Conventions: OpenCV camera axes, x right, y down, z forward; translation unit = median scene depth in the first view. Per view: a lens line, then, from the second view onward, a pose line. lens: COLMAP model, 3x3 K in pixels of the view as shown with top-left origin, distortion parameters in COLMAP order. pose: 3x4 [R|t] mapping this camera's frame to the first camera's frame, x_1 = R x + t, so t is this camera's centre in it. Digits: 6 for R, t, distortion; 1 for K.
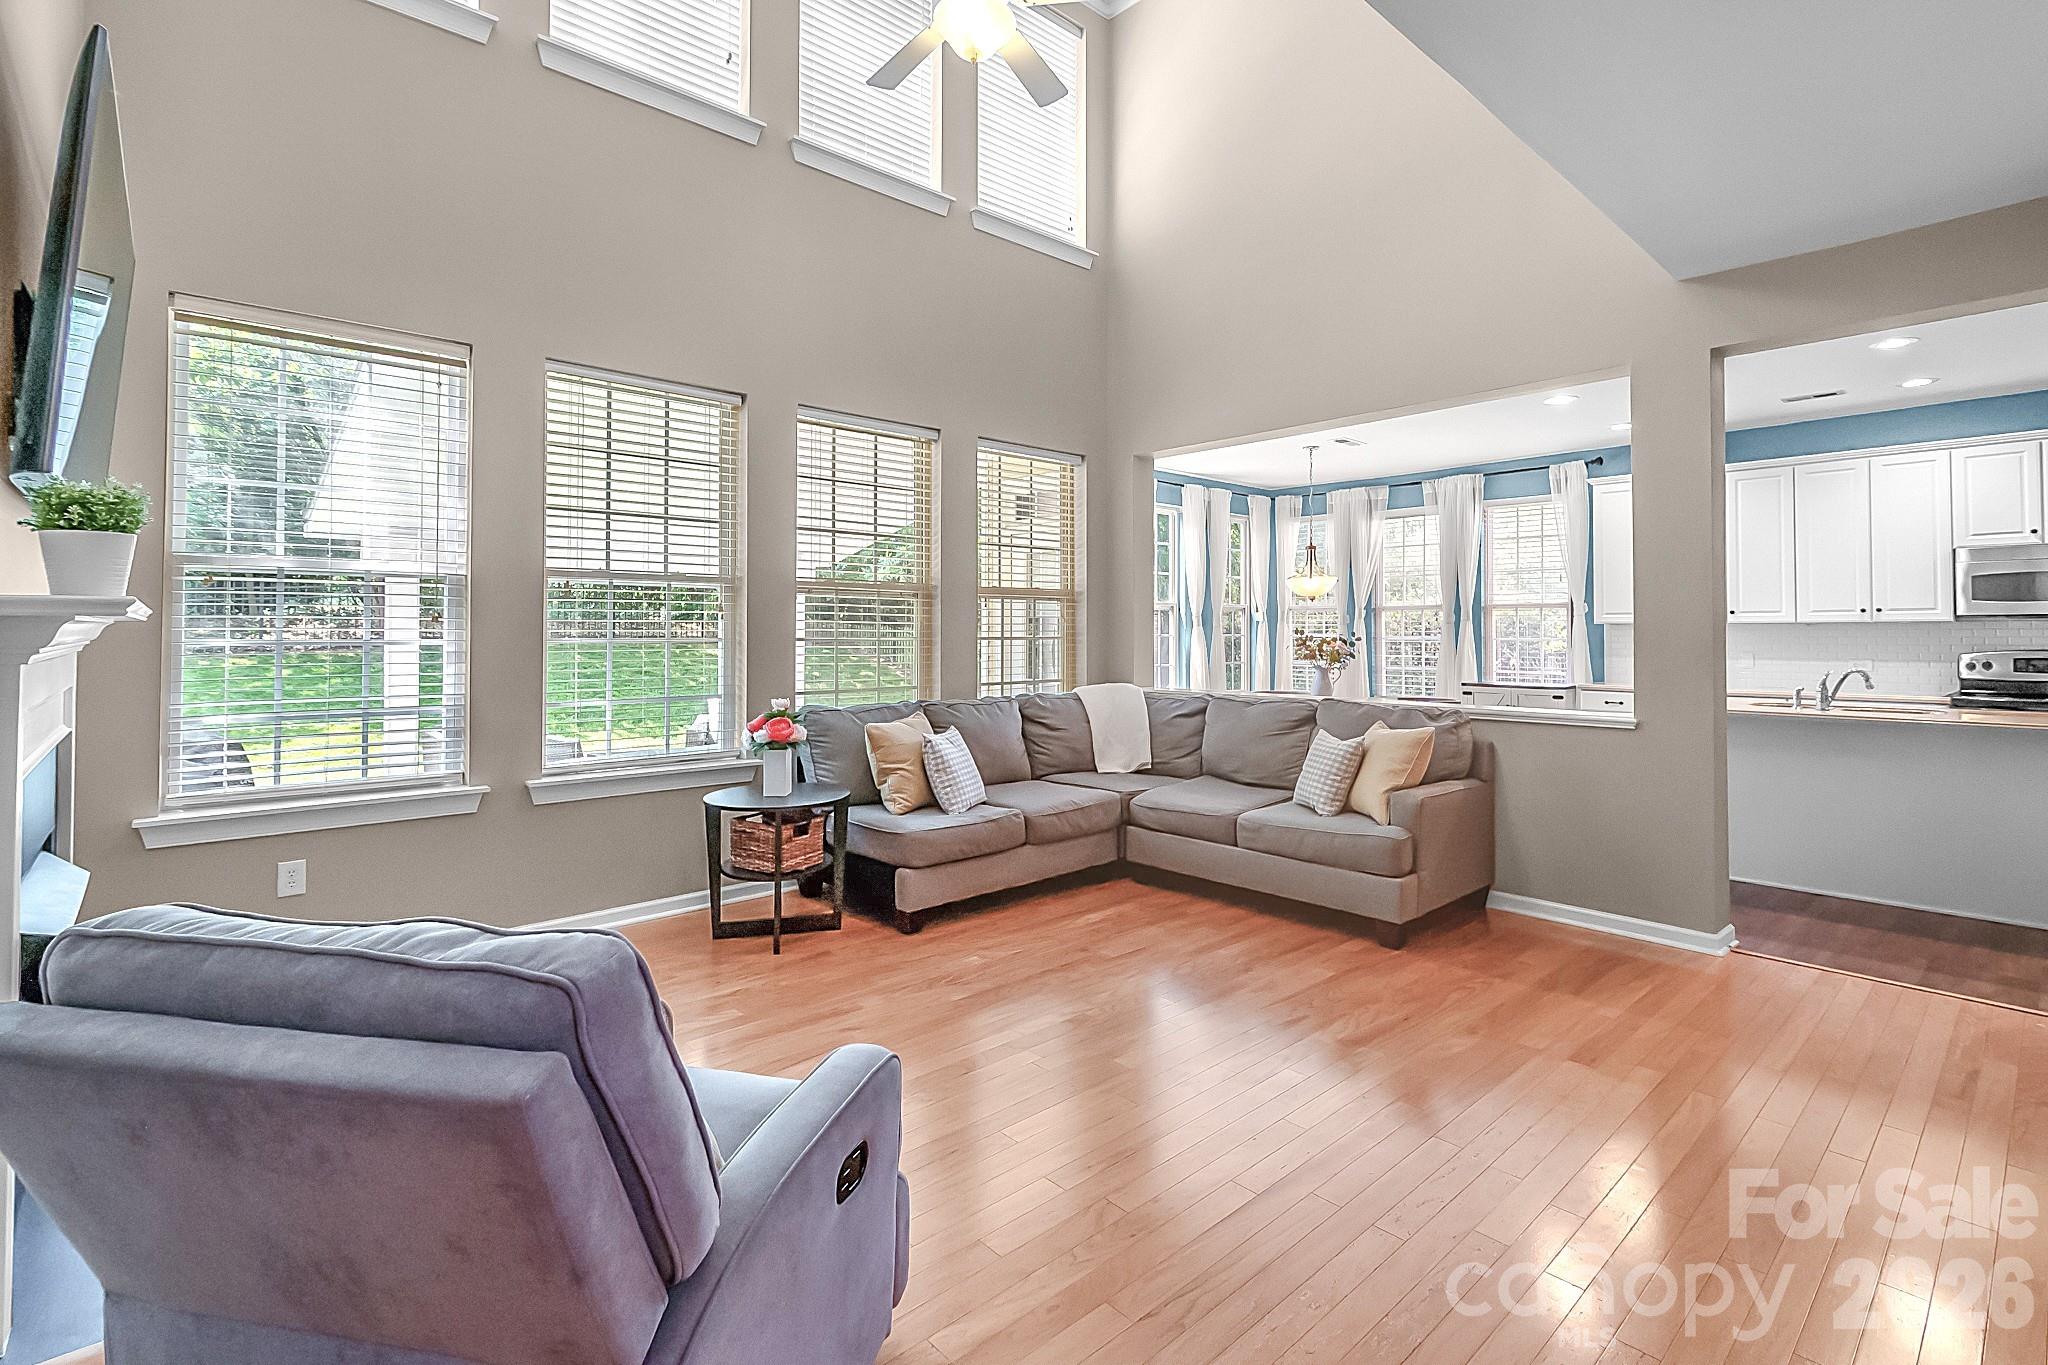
lens RADIAL K [[935.1, 0, 1017.1], [0, 935.1, 621.1], [0, 0, 1]] dist [-0.002635, -0.000071]
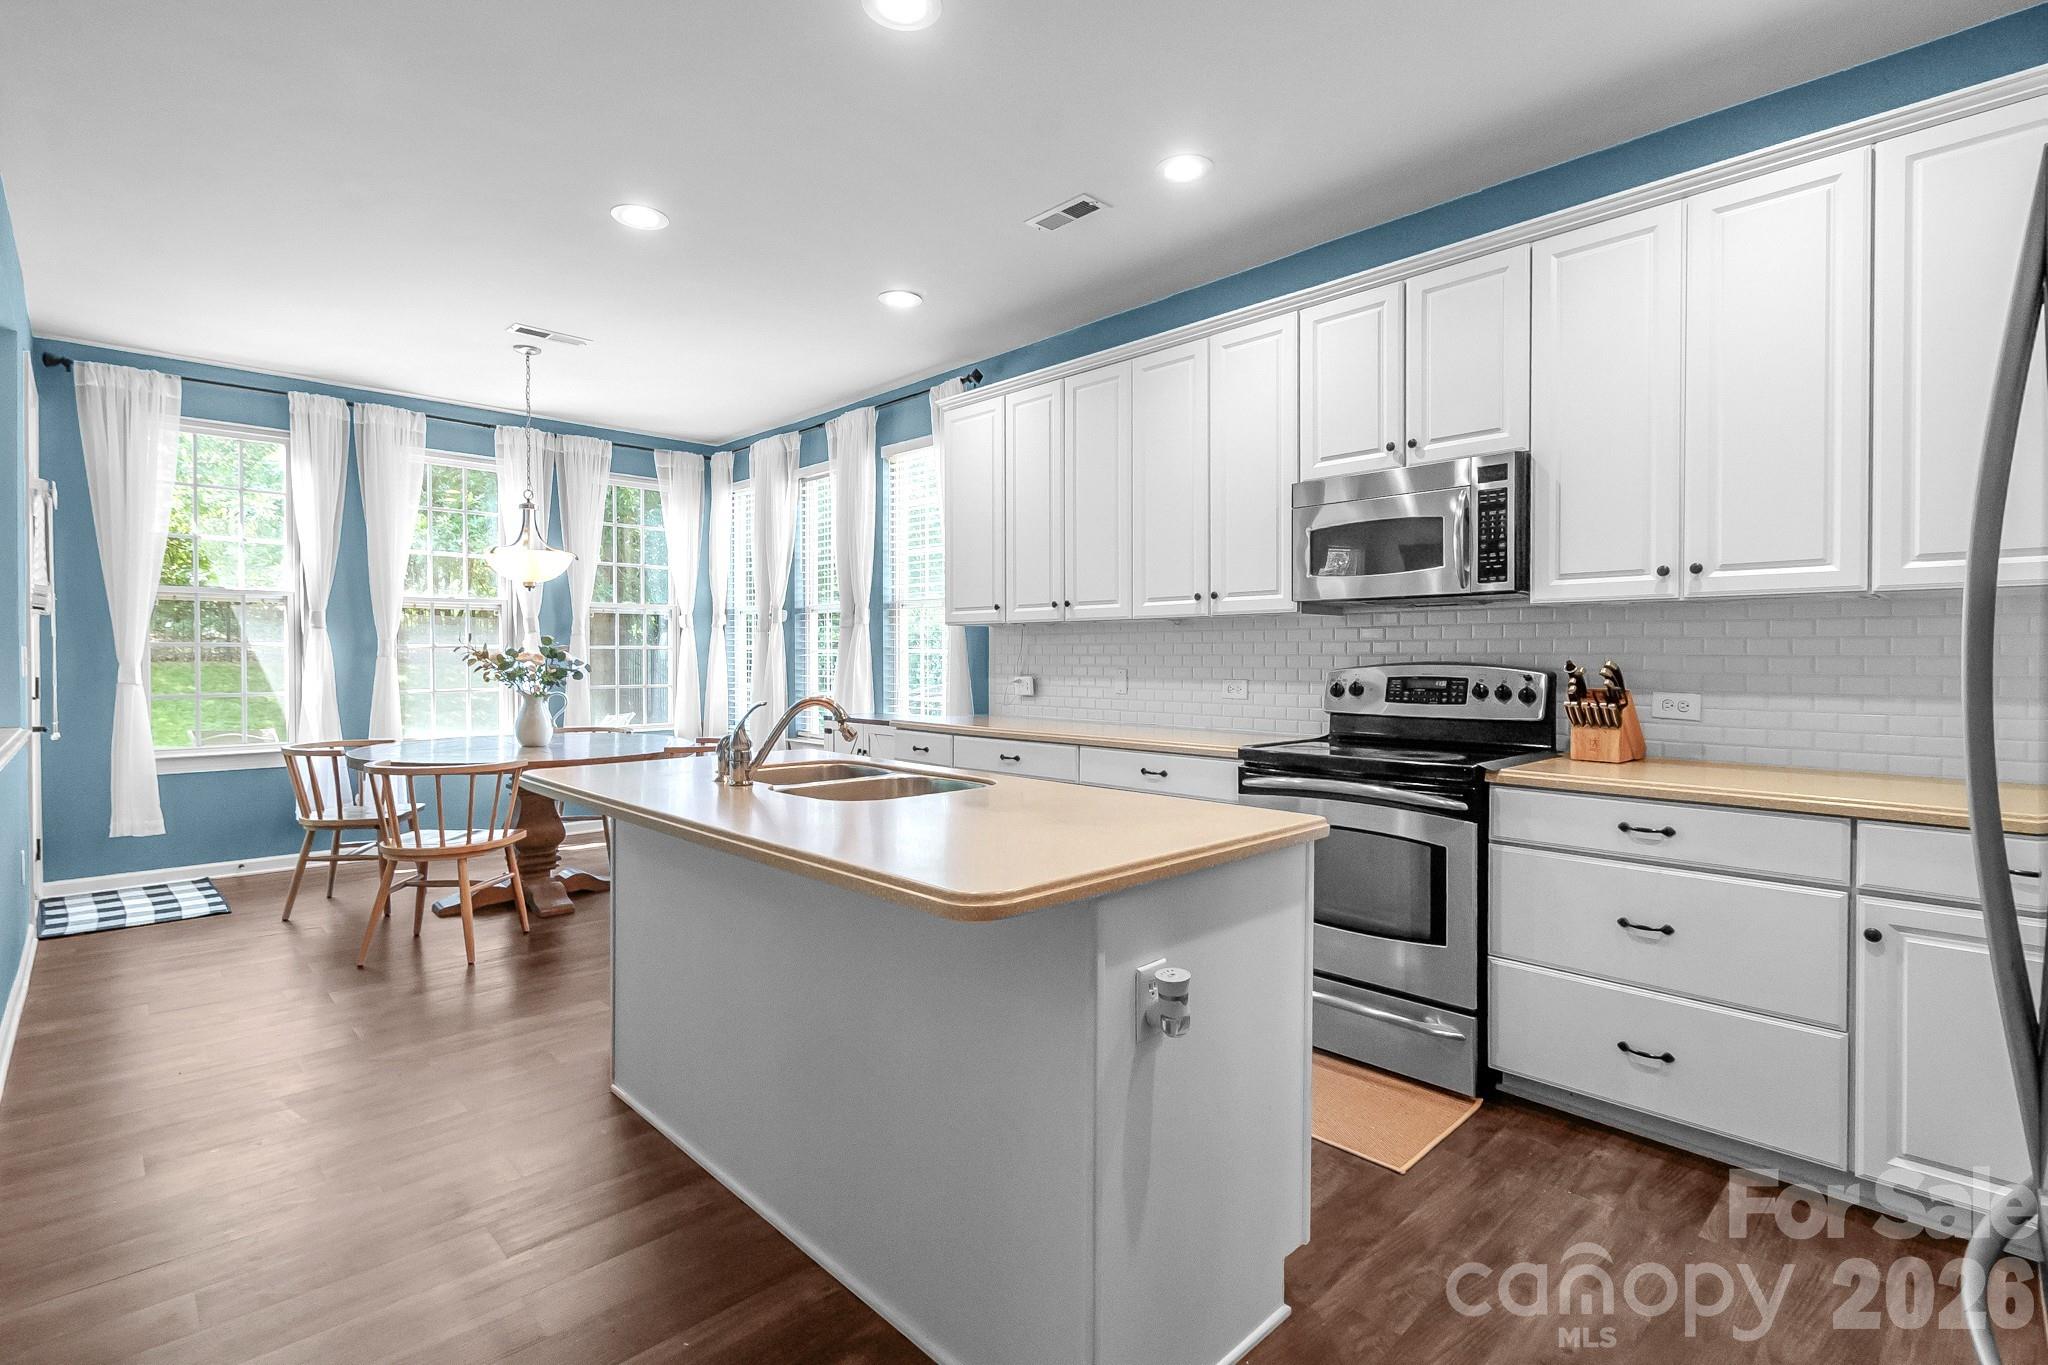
lens RADIAL K [[937.5, 0, 1021.4], [0, 937.5, 673.4], [0, 0, 1]] dist [0.002472, 0.000372]
pose [[0.999416, -0.001656, 0.034142, 0.580095], [0.000517, 0.999444, 0.033345, 0.013071], [-0.034178, -0.033308, 0.998861, 0.313715]]
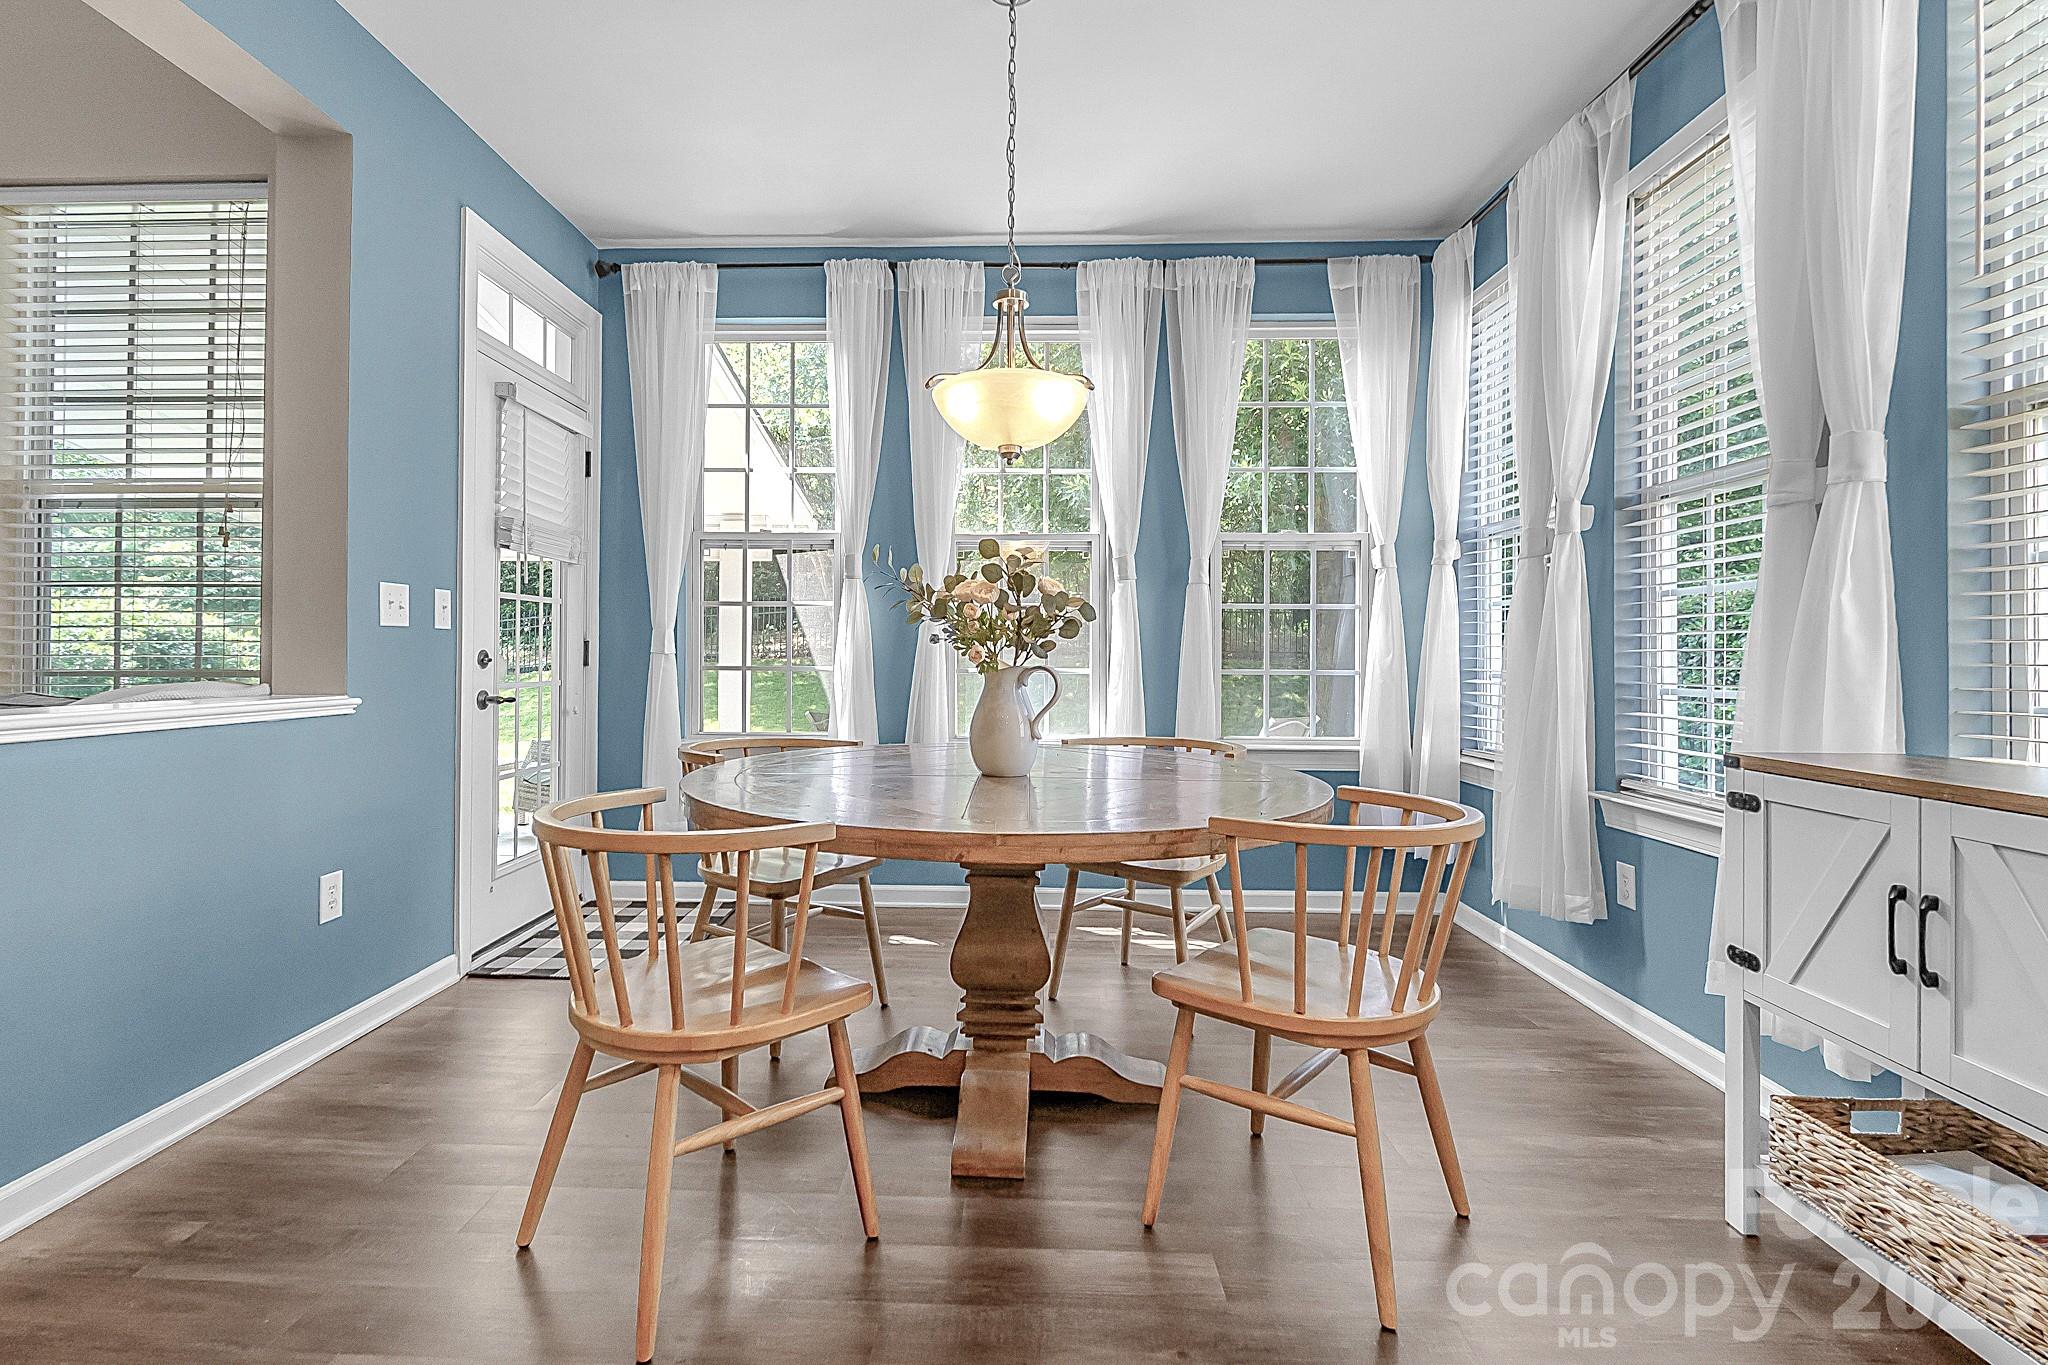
lens RADIAL K [[937.7, 0, 990.4], [0, 937.7, 646.2], [0, 0, 1]] dist [0.000715, -0.000120]
pose [[0.714645, -0.005150, -0.699468, 0.494808], [0.004183, 0.999986, -0.003090, 0.039264], [0.699475, -0.000718, 0.714657, 0.696820]]
